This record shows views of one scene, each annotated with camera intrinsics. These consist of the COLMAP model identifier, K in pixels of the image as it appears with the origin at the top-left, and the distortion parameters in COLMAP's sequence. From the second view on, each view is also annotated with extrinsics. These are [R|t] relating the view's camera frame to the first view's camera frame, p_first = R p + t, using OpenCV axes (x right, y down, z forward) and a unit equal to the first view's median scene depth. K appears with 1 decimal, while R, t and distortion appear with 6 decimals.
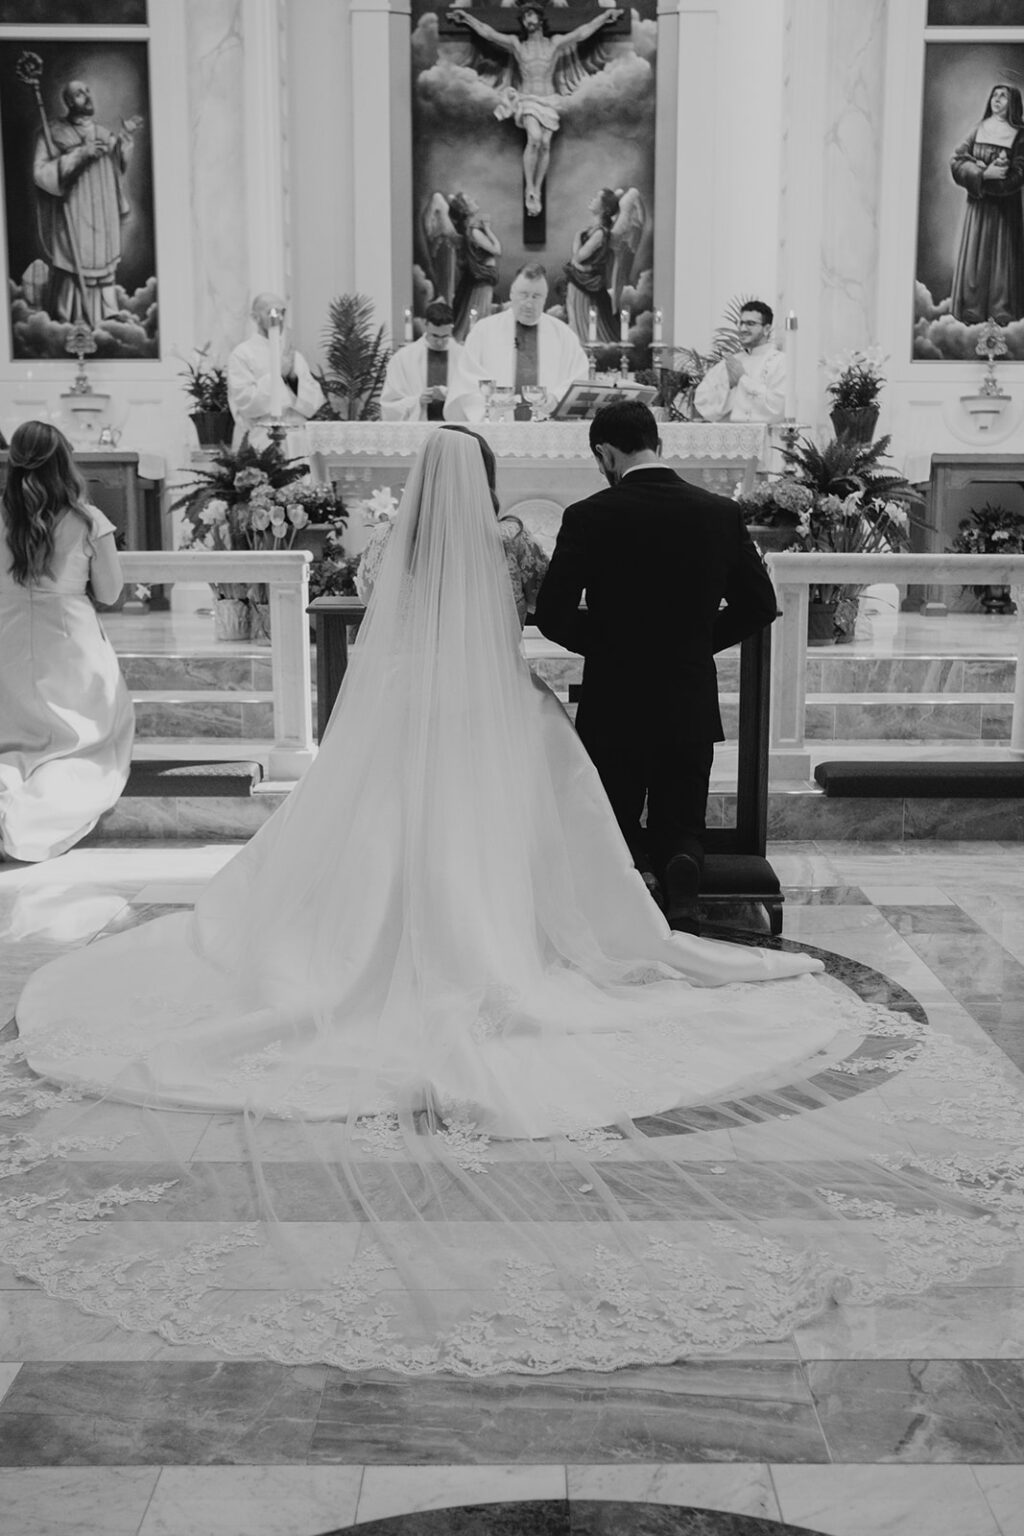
lens RADIAL K [[1858.0, 0, 530.5], [0, 1858.0, 851.9], [0, 0, 1]] dist [-0.101651, 0.285282]
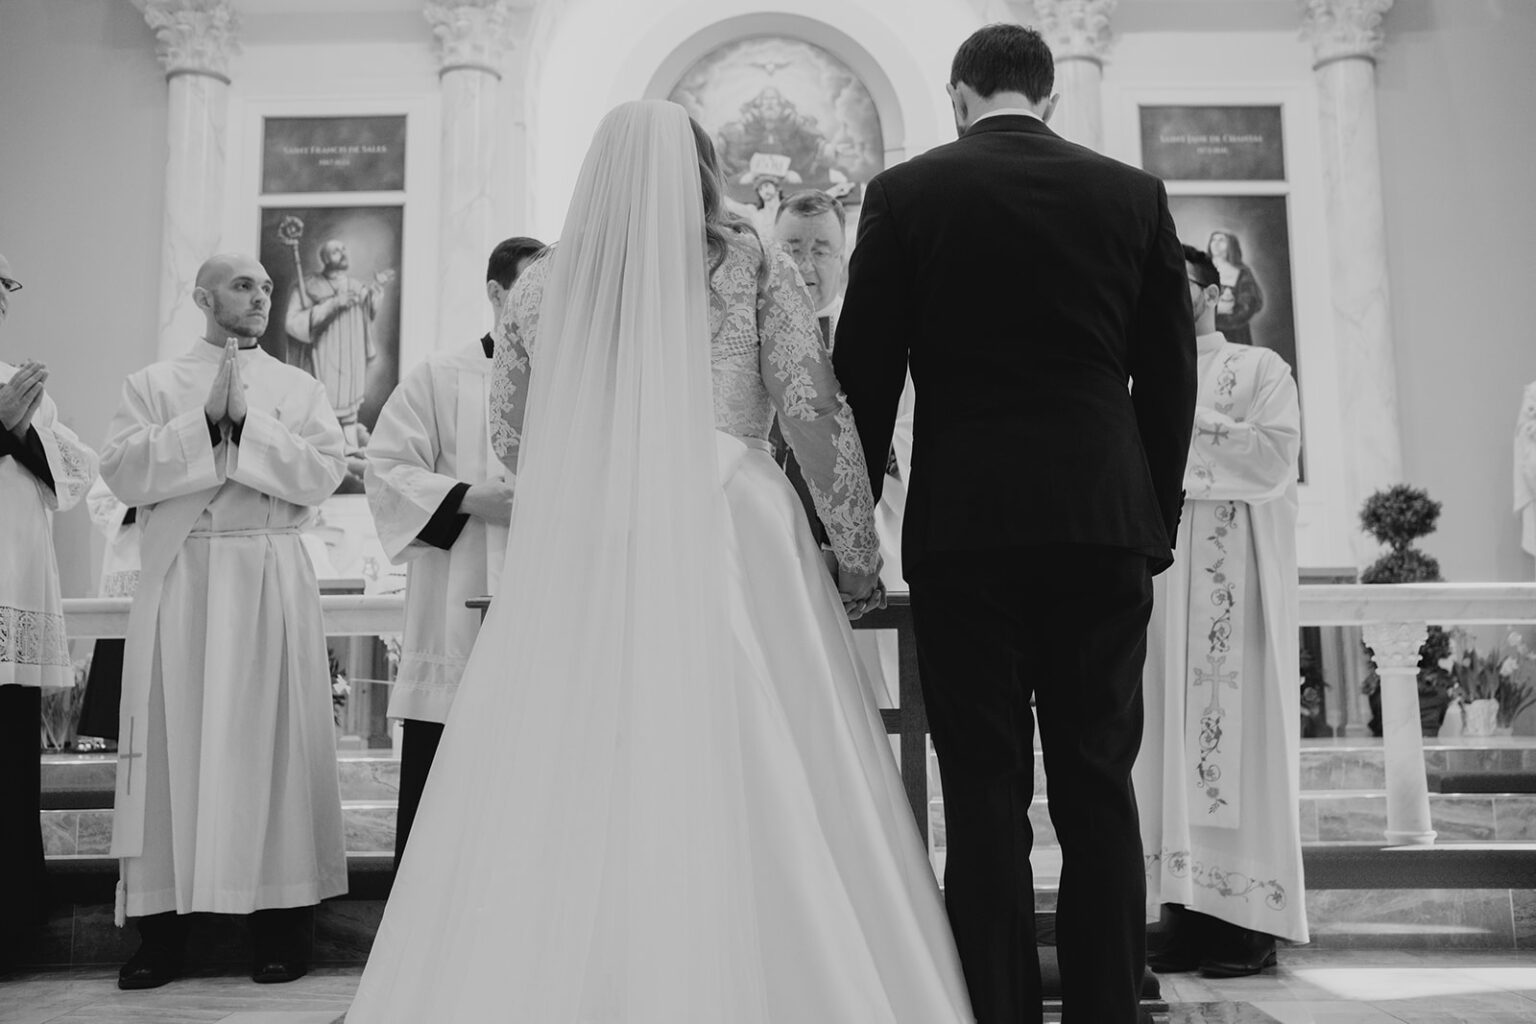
lens RADIAL K [[1580.7, 0, 764.6], [0, 1580.7, 486.9], [0, 0, 1]] dist [-0.030326, -0.006971]
pose [[0.999903, -0.013665, -0.002810, -0.001271], [0.011905, 0.940780, -0.338809, 0.018935], [0.007274, 0.338742, 0.940851, 0.204965]]
